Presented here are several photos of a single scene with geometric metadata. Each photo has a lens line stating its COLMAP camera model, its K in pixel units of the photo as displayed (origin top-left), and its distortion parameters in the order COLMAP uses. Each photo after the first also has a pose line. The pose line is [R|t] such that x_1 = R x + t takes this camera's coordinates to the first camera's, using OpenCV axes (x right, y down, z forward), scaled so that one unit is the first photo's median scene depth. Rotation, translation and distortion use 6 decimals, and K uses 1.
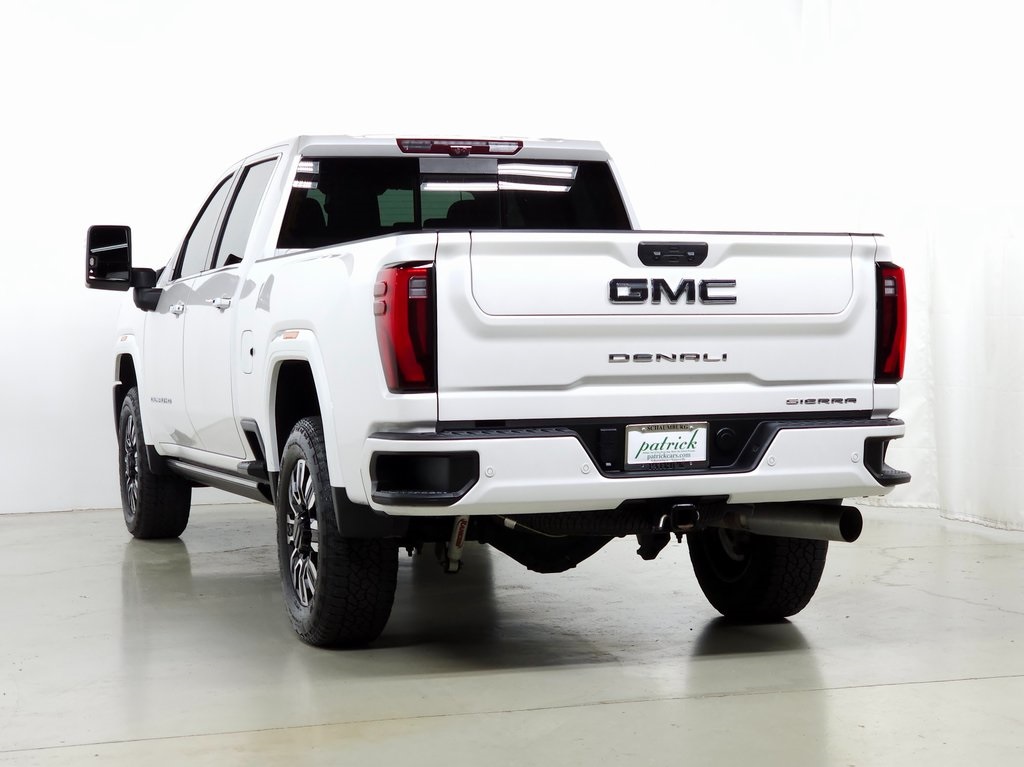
lens RADIAL K [[2124.4, 0, 513.2], [0, 2124.4, 374.5], [0, 0, 1]] dist [-0.276038, 0.000000]
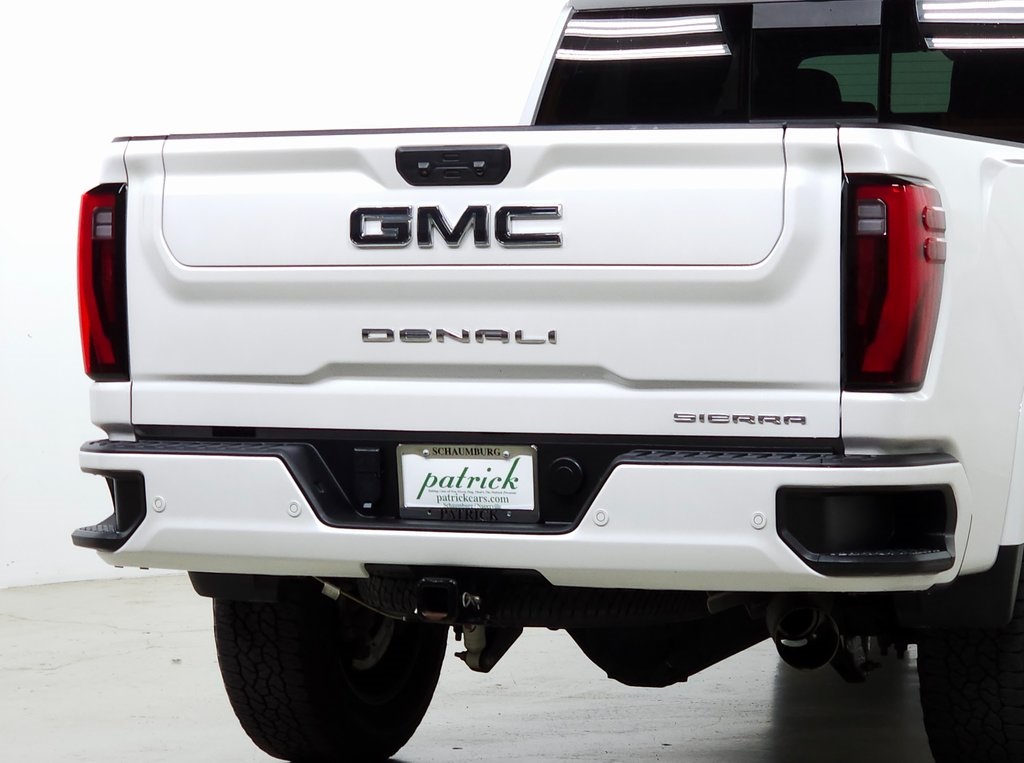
lens RADIAL K [[3477.5, 0, 578.5], [0, 3477.5, 392.9], [0, 0, 1]] dist [-0.871975, 0.000000]
pose [[0.751254, 0.032657, -0.659204, 0.731310], [-0.022046, 0.999459, 0.024389, -0.016176], [0.659645, -0.003789, 0.751568, 0.269992]]
